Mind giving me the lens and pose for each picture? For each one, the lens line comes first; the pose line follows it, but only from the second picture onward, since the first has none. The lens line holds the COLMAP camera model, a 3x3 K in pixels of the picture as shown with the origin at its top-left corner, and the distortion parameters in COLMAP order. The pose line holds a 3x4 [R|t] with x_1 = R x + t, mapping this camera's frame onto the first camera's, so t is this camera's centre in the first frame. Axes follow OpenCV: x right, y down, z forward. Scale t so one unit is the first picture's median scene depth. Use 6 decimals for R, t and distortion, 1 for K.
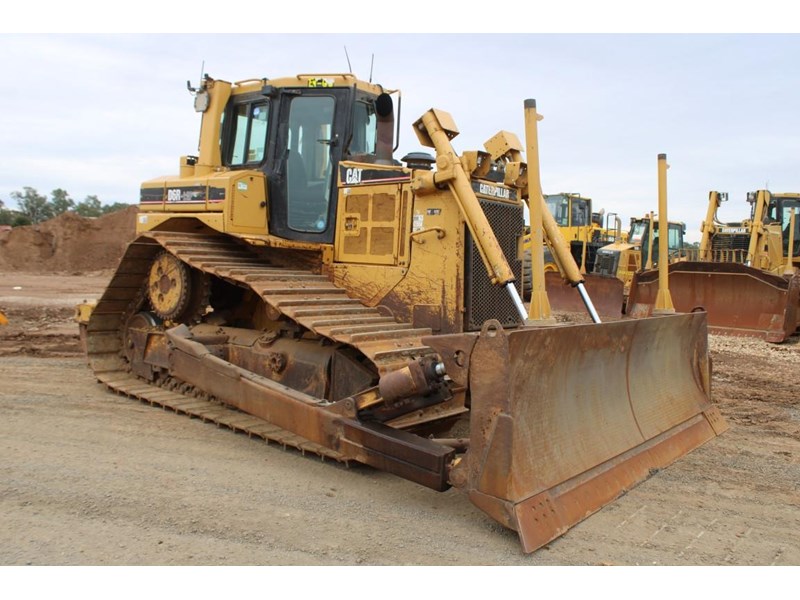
lens RADIAL K [[705.6, 0, 400.0], [0, 705.6, 300.0], [0, 0, 1]] dist [-0.102106, 0.001988]
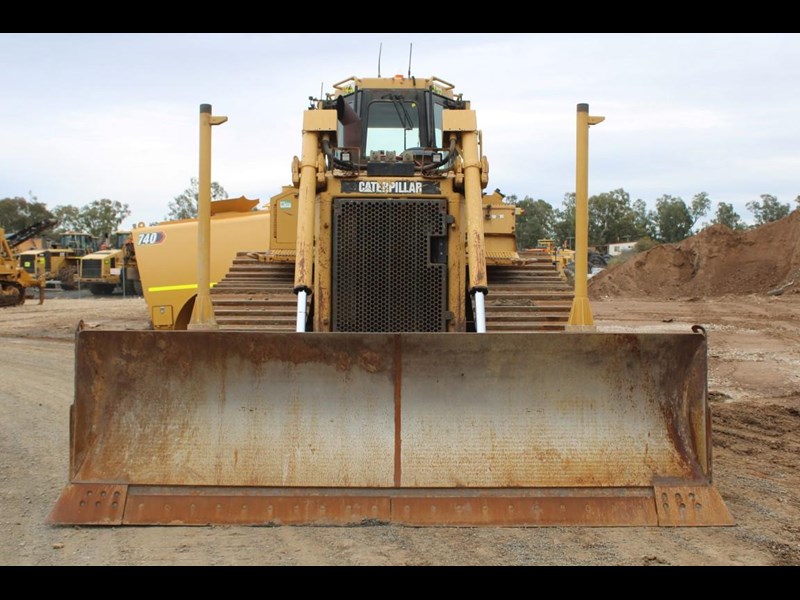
lens RADIAL K [[908.1, 0, 400.0], [0, 908.1, 300.0], [0, 0, 1]] dist [-0.080952, 0.014592]
pose [[0.639305, -0.010751, -0.768878, 0.894310], [-0.019772, 0.999342, -0.030413, 0.016991], [0.768699, 0.034645, 0.638671, 0.262346]]
